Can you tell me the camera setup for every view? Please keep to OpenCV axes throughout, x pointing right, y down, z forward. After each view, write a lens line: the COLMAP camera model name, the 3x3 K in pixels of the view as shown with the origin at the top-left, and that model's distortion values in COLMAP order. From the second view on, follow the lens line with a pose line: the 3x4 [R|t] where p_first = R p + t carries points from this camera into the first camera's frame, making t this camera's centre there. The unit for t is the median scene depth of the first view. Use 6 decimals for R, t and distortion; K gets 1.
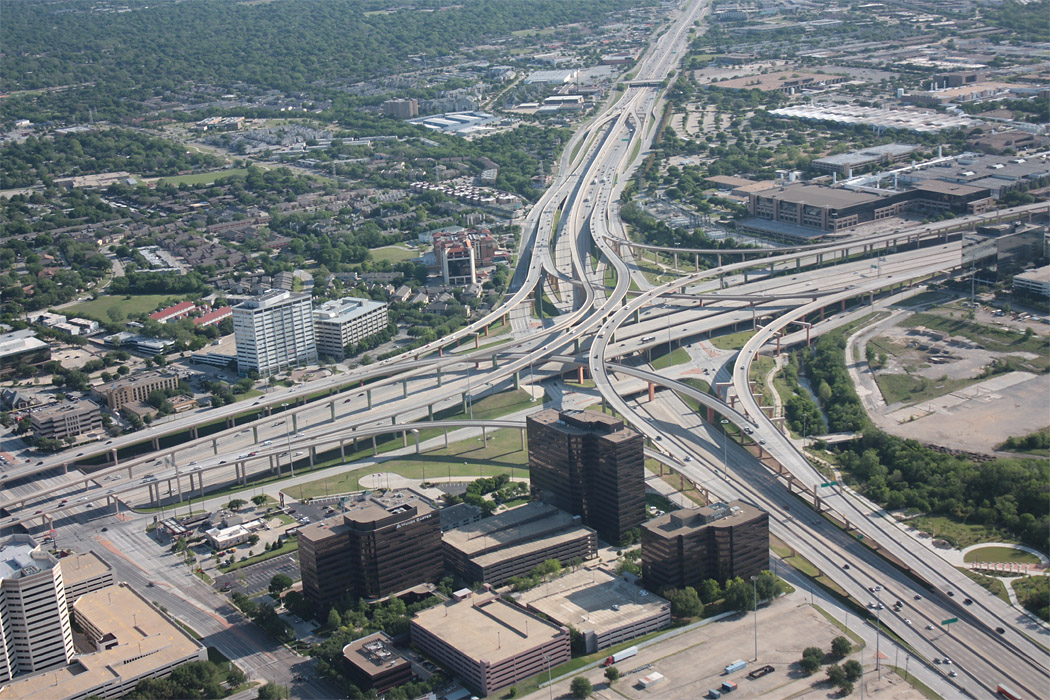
lens RADIAL K [[1565.5, 0, 548.1], [0, 1565.5, 348.9], [0, 0, 1]] dist [-0.026590, 0.069636]
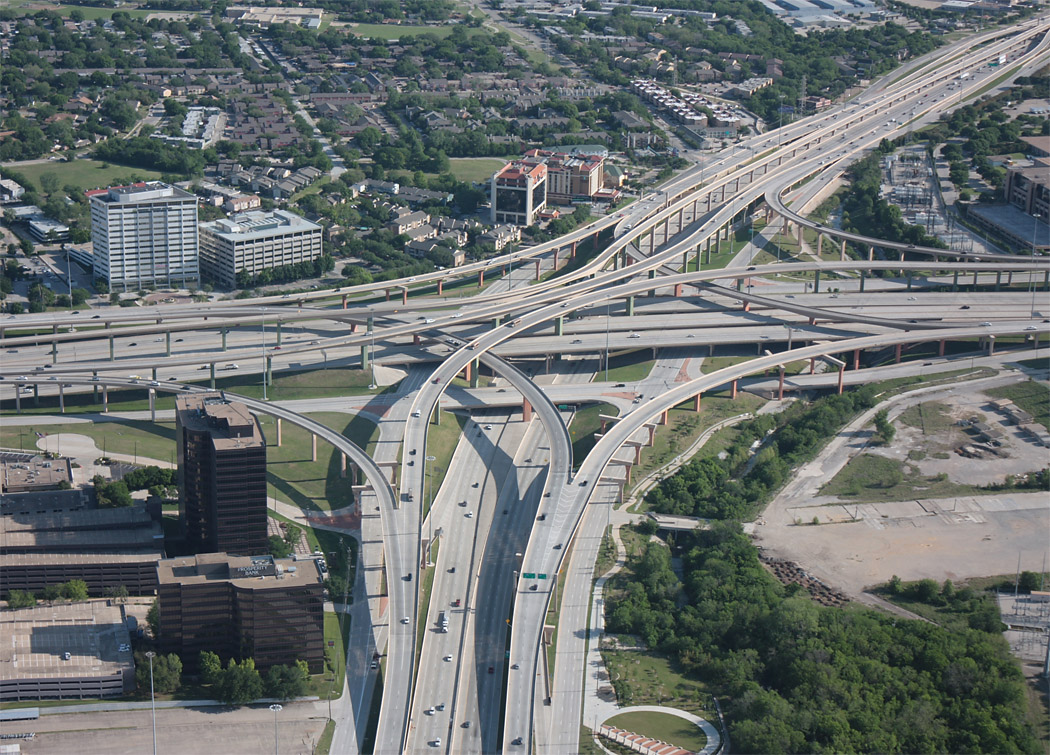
lens RADIAL K [[2213.3, 0, 507.2], [0, 2213.3, 377.5], [0, 0, 1]] dist [0.002207, 0.012756]
pose [[0.915746, 0.196404, -0.350478, 0.379821], [-0.183138, 0.980523, 0.070960, -0.052625], [0.357589, -0.000795, 0.933879, 0.050625]]
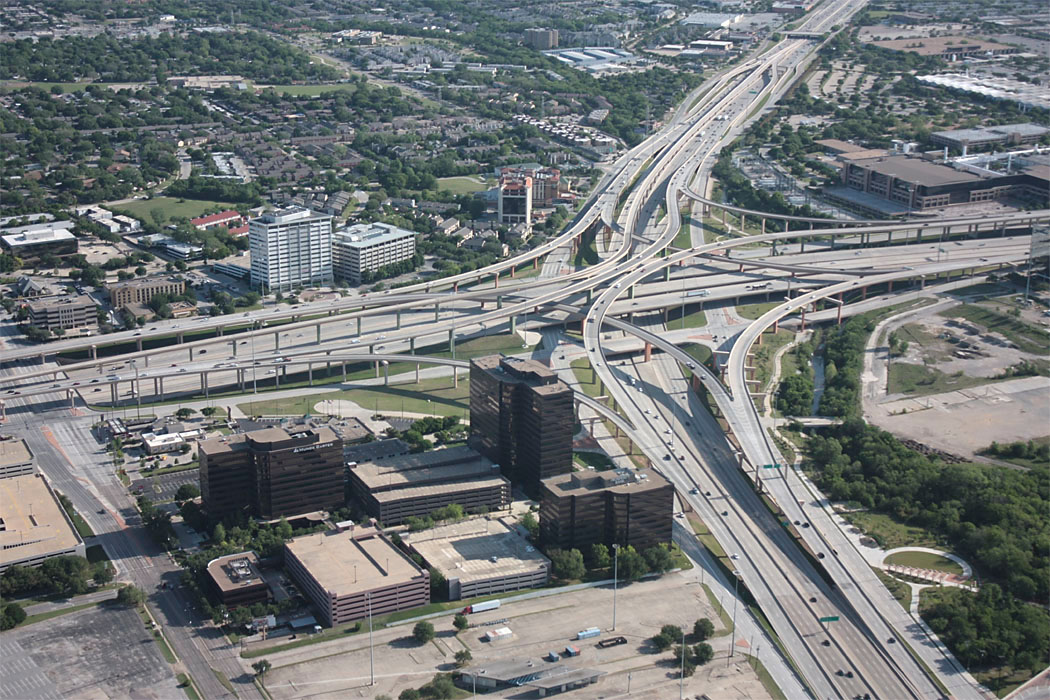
lens RADIAL K [[1644.4, 0, 547.4], [0, 1644.4, 350.3], [0, 0, 1]] dist [-0.027887, 0.072770]
pose [[0.984961, 0.115646, -0.128363, 0.125441], [-0.111518, 0.993000, 0.038912, -0.005817], [0.131965, -0.024012, 0.990964, -0.010338]]
